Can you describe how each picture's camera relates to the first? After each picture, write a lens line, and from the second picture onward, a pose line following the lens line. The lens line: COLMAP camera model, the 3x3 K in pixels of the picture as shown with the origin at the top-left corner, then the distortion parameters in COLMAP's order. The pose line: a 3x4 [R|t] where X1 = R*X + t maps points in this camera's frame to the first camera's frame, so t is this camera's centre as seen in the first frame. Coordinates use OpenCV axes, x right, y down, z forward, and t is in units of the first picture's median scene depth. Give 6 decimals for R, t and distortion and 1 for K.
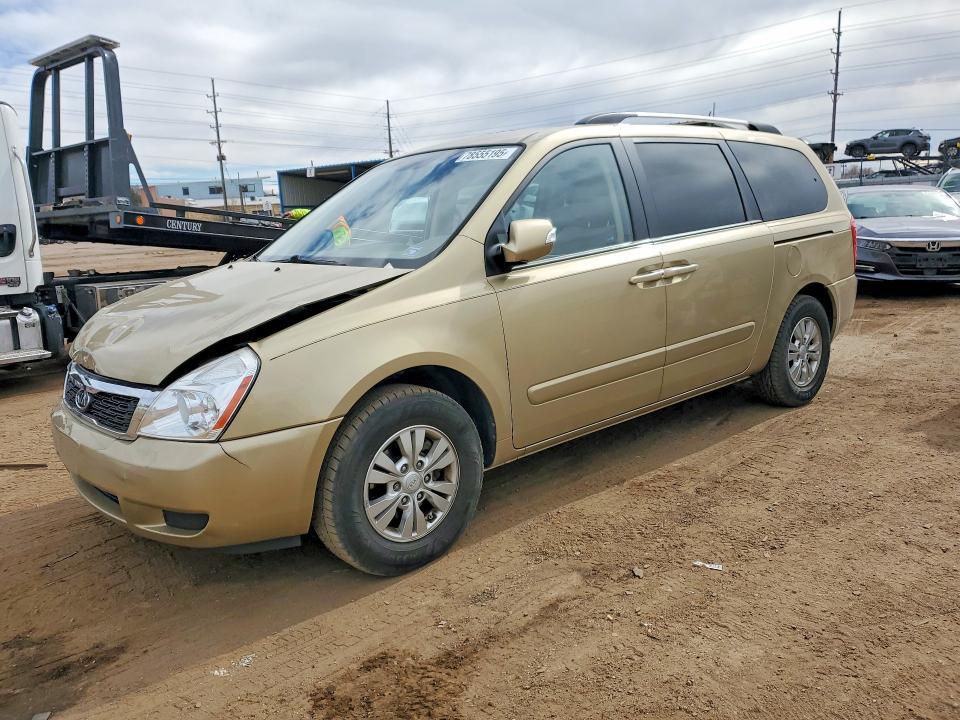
lens RADIAL K [[808.6, 0, 480.0], [0, 808.6, 360.0], [0, 0, 1]] dist [0.038426, -0.002490]
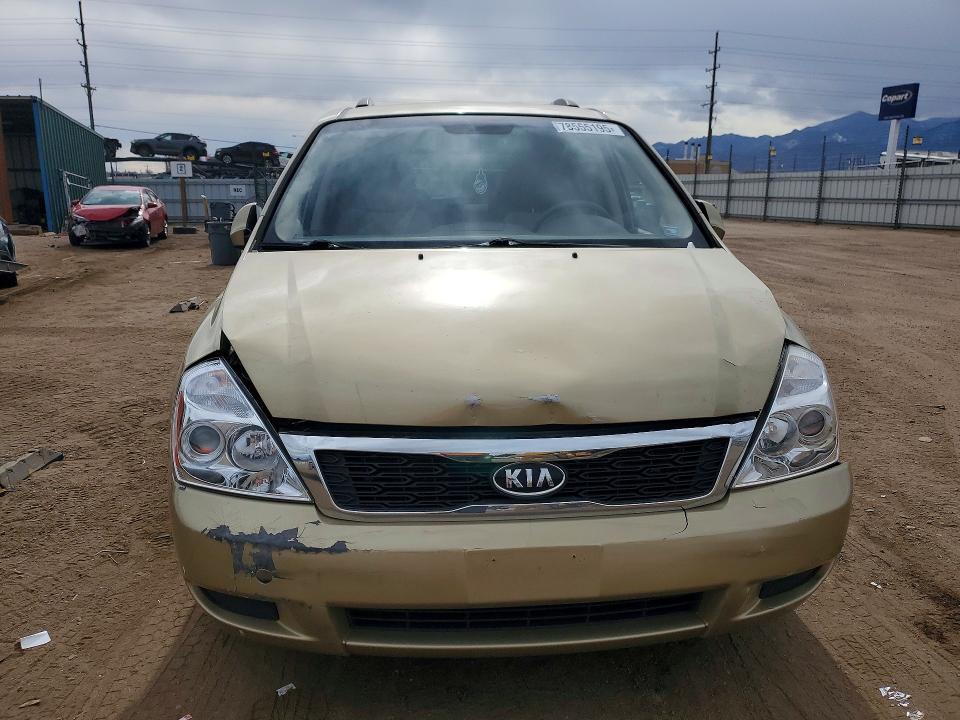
lens RADIAL K [[808.6, 0, 480.0], [0, 808.6, 360.0], [0, 0, 1]] dist [0.038426, -0.002490]
pose [[0.557050, -0.127378, 0.820652, -0.165785], [0.130171, 0.989345, 0.065203, -0.013467], [-0.820214, 0.070504, 0.567696, 0.115480]]
